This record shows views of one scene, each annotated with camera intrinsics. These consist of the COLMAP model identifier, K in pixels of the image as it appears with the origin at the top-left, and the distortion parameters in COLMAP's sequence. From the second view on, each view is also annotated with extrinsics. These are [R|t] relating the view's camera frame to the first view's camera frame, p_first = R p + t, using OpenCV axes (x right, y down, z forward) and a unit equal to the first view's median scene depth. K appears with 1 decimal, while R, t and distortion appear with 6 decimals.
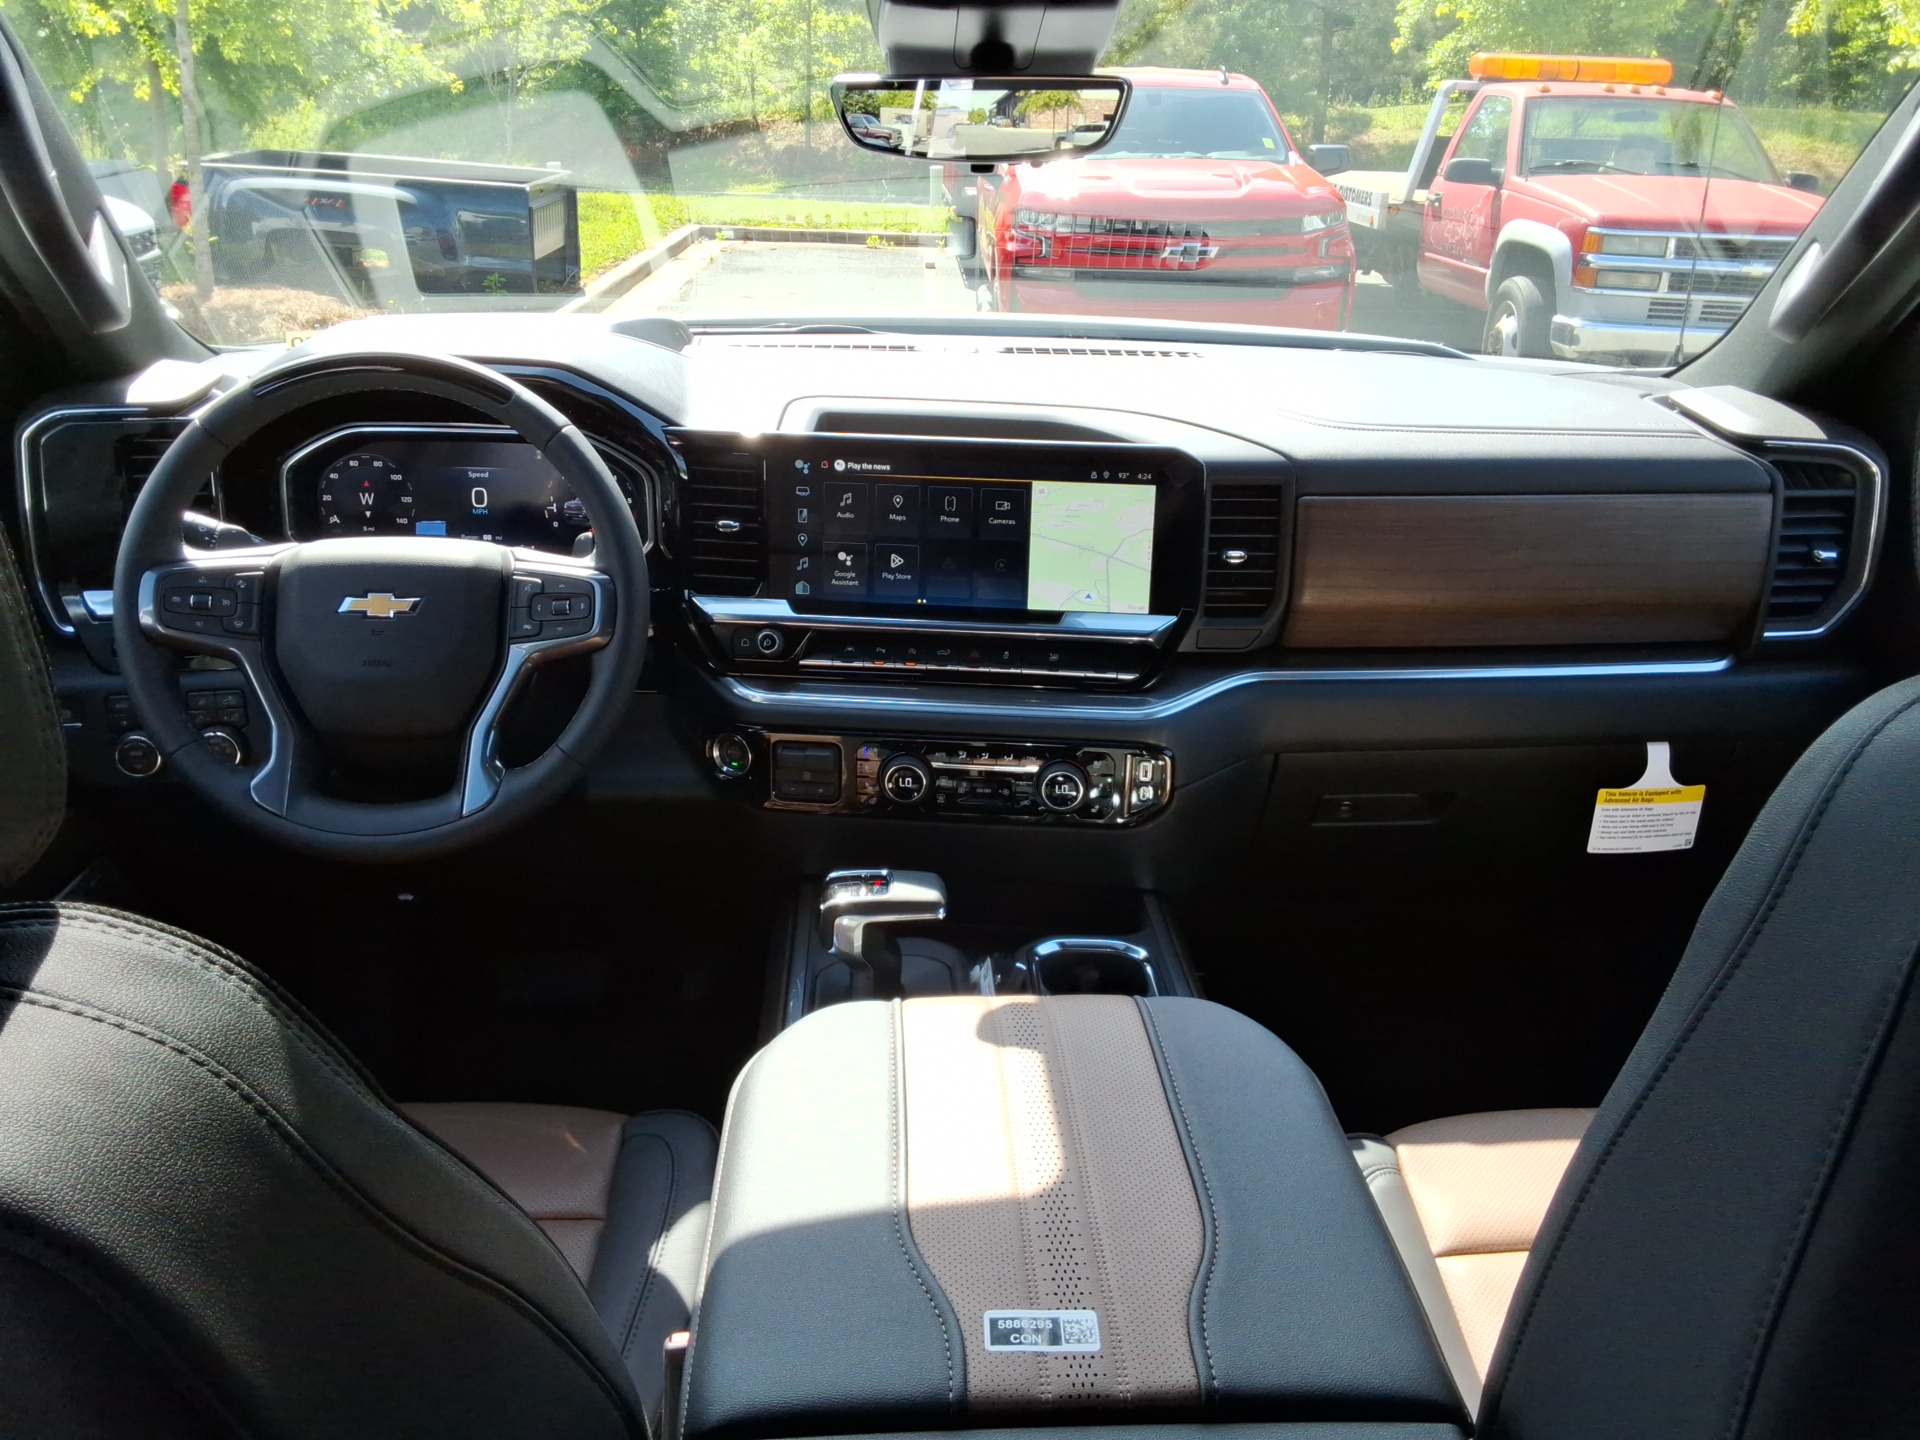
lens RADIAL K [[1537.4, 0, 977.1], [0, 1537.4, 698.3], [0, 0, 1]] dist [0.132949, -0.218635]
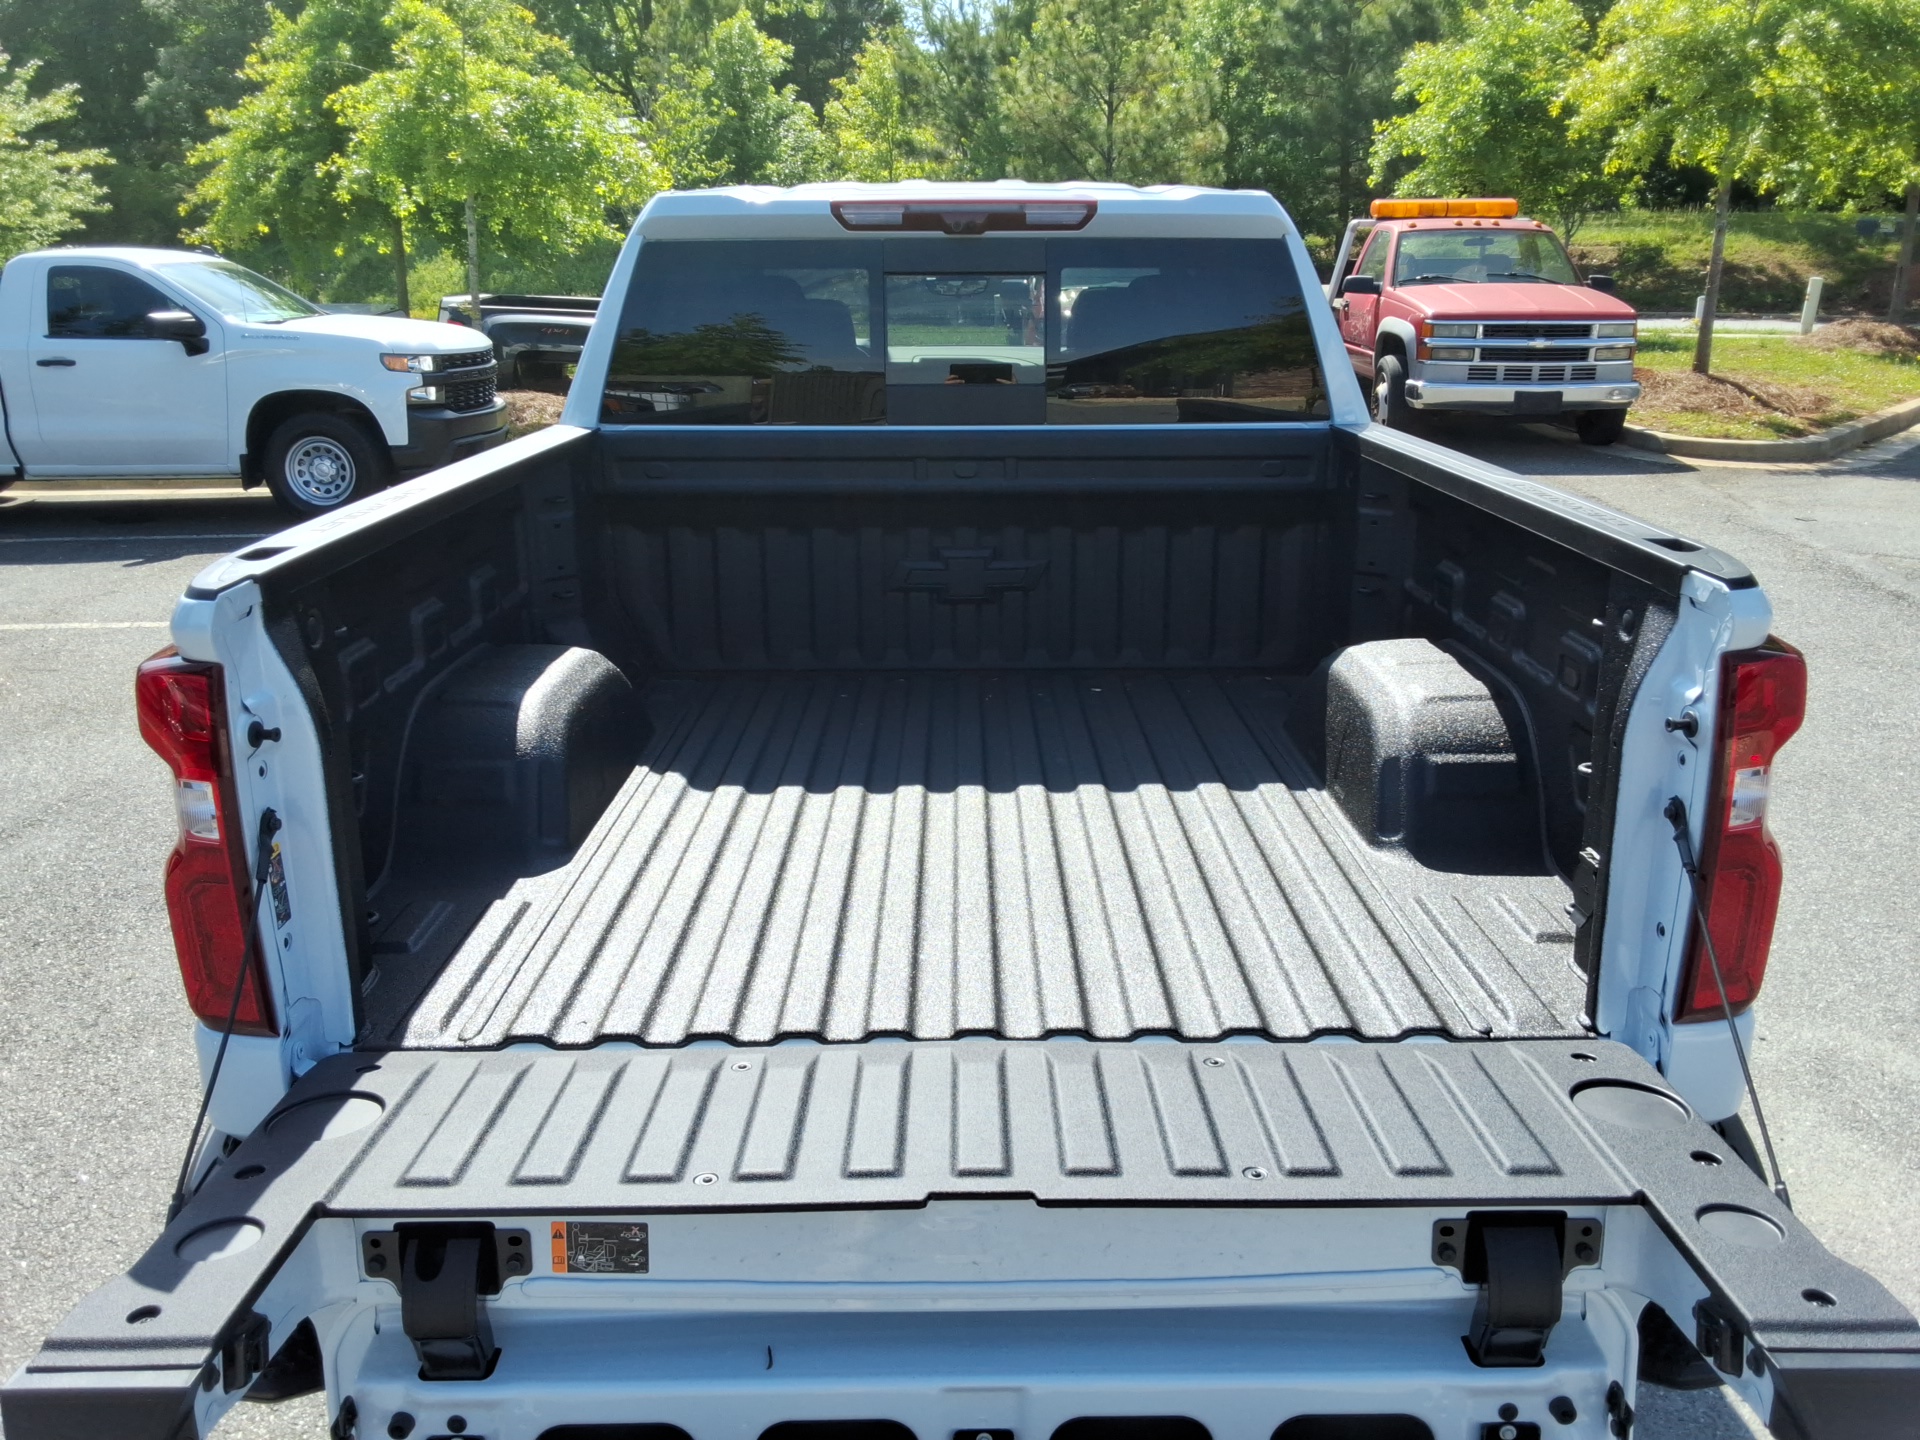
lens RADIAL K [[1537.4, 0, 977.1], [0, 1537.4, 698.3], [0, 0, 1]] dist [0.132949, -0.218635]
pose [[0.998861, -0.018944, -0.043787, 0.165688], [0.015730, 0.997236, -0.072614, 0.897470], [0.045041, 0.071843, 0.996398, -2.643069]]
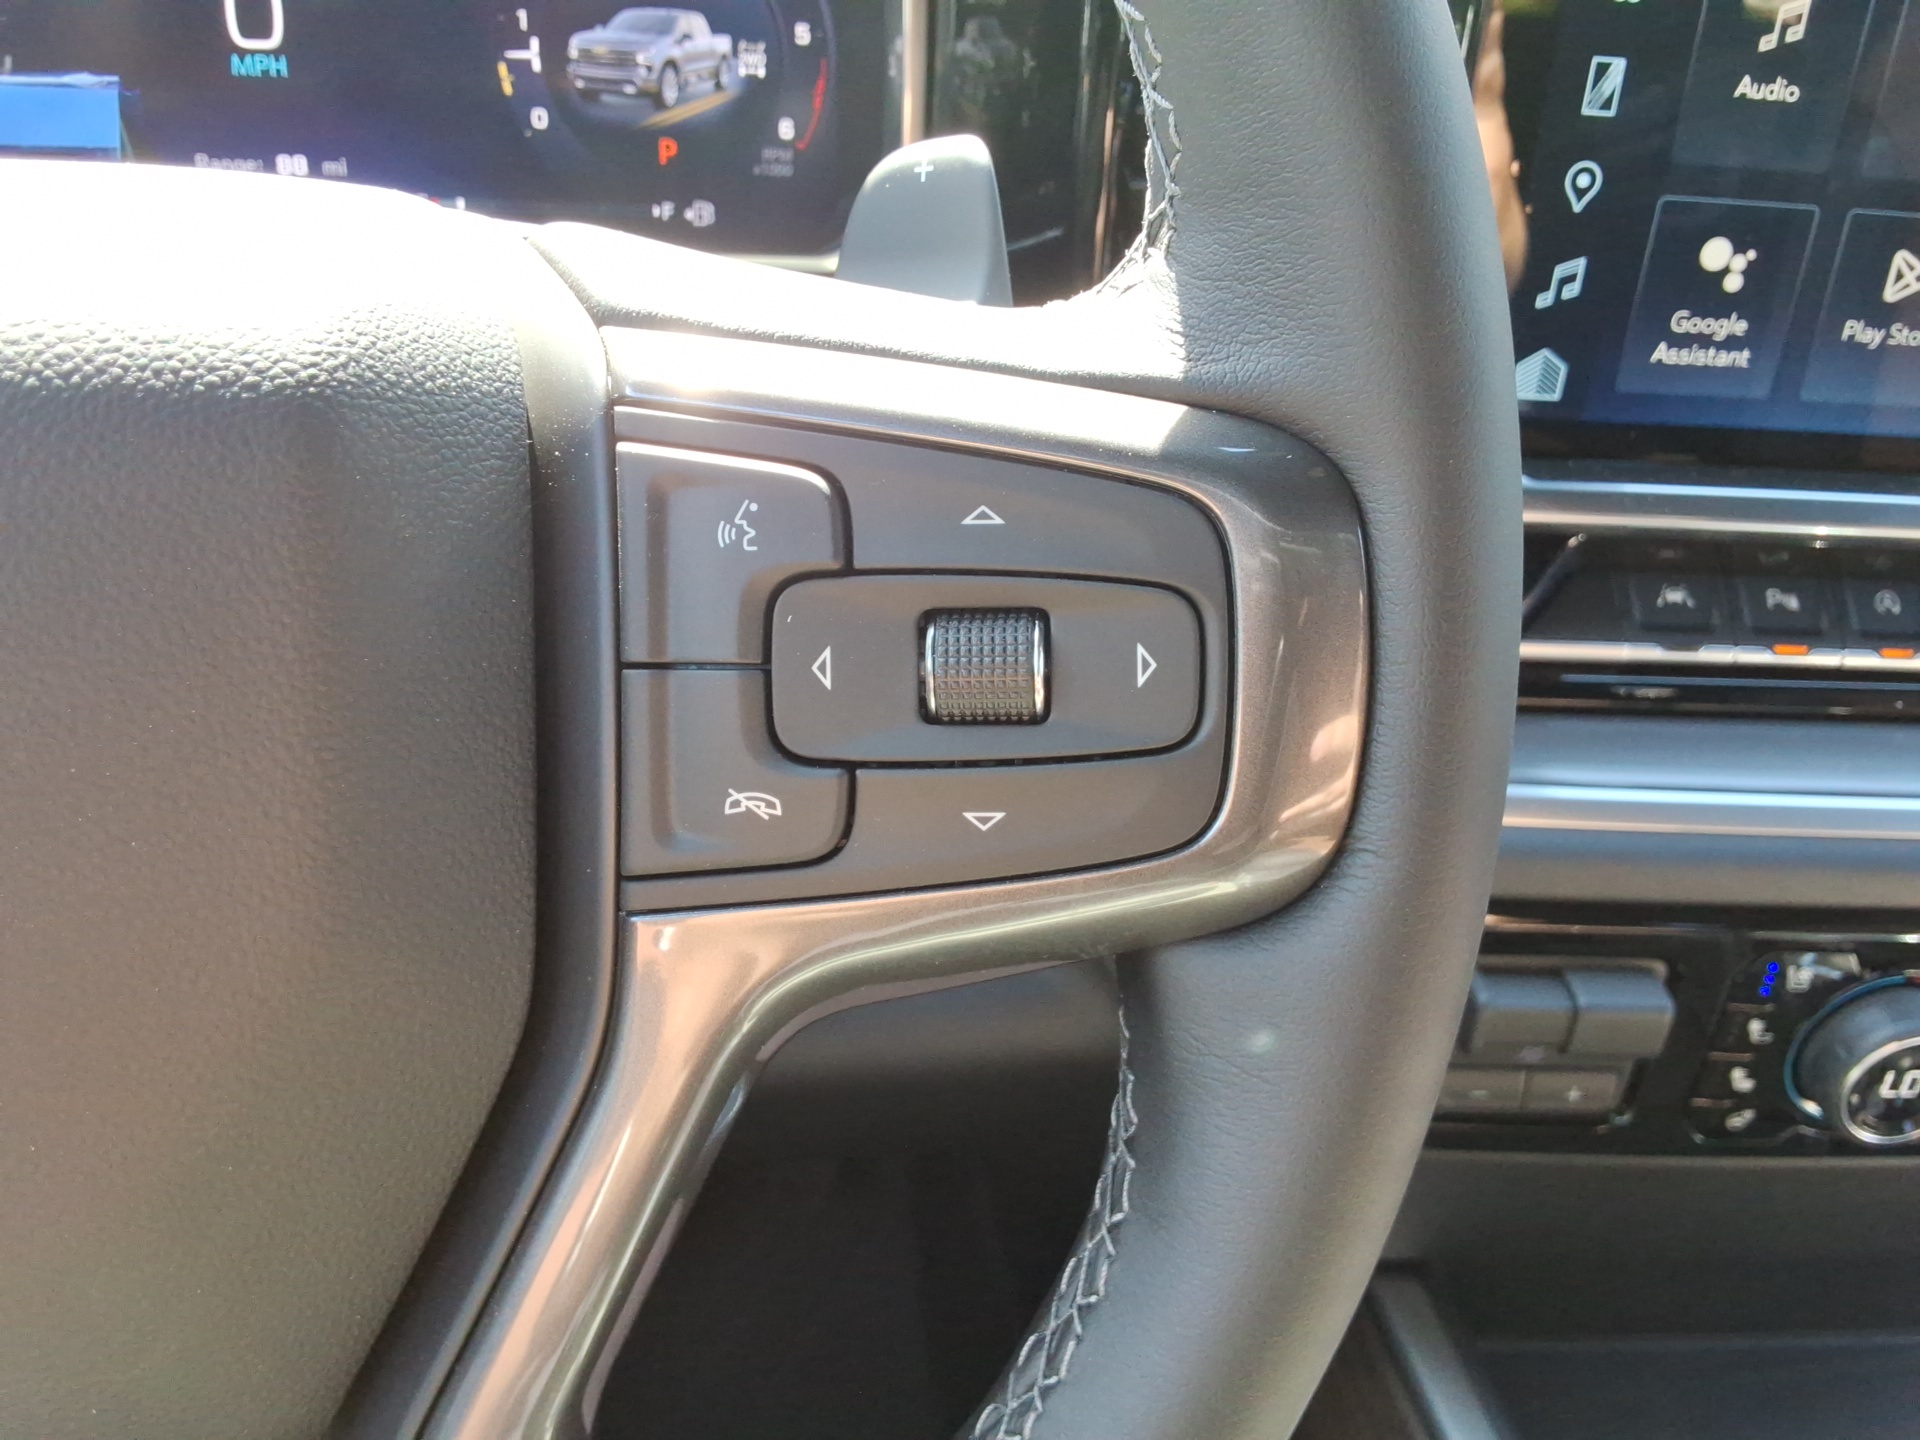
lens RADIAL K [[1537.4, 0, 977.1], [0, 1537.4, 698.3], [0, 0, 1]] dist [0.132949, -0.218635]
pose [[0.991870, -0.024244, 0.124922, -0.241561], [-0.002466, 0.977838, 0.209350, -0.072473], [-0.127229, -0.207957, 0.969828, 0.726812]]
